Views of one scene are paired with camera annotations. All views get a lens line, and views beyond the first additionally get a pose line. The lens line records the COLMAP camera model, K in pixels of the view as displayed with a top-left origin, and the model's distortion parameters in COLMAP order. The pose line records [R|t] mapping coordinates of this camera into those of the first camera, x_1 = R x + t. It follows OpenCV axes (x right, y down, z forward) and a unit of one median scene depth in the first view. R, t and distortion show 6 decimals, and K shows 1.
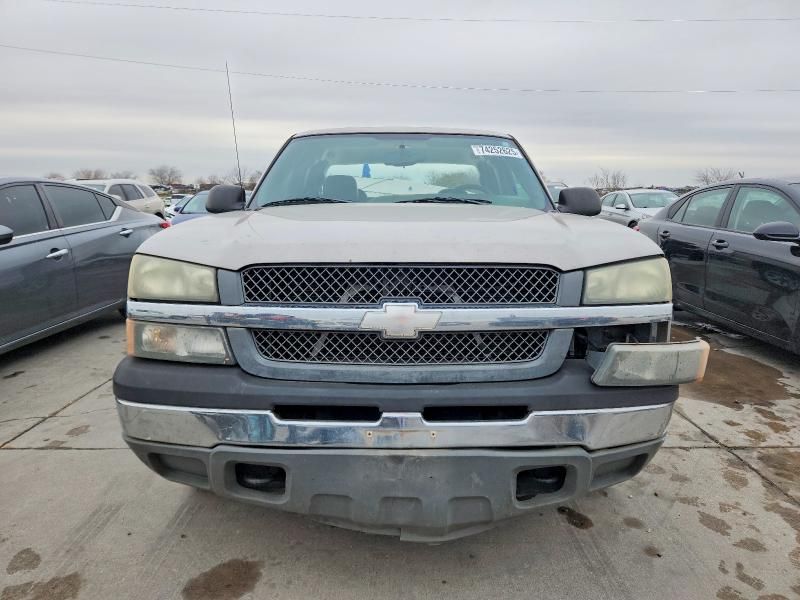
lens RADIAL K [[556.1, 0, 395.8], [0, 556.1, 298.2], [0, 0, 1]] dist [0.056080, 0.000953]
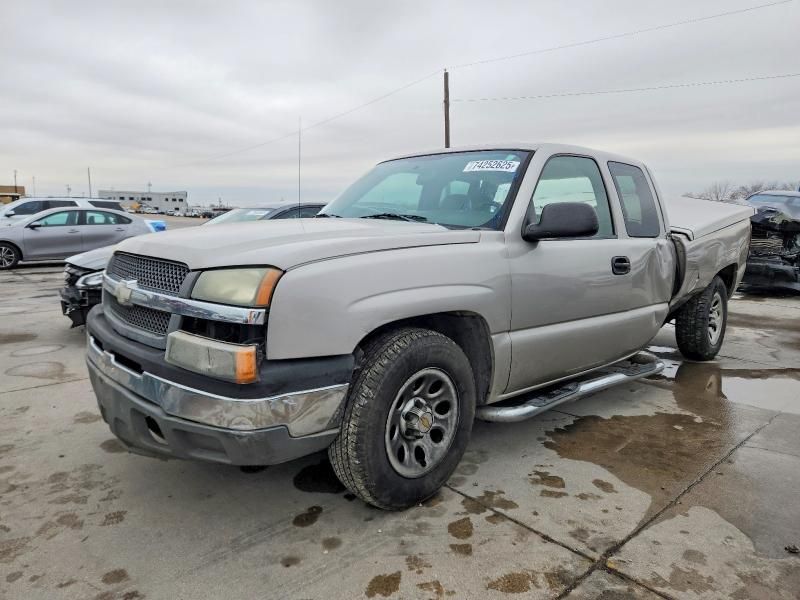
lens RADIAL K [[556.1, 0, 399.7], [0, 556.1, 299.3], [0, 0, 1]] dist [0.056080, 0.000953]
pose [[0.642315, 0.118996, -0.757146, 1.263594], [-0.145742, 0.988812, 0.031767, -0.073217], [0.752456, 0.089943, 0.652472, 0.445664]]
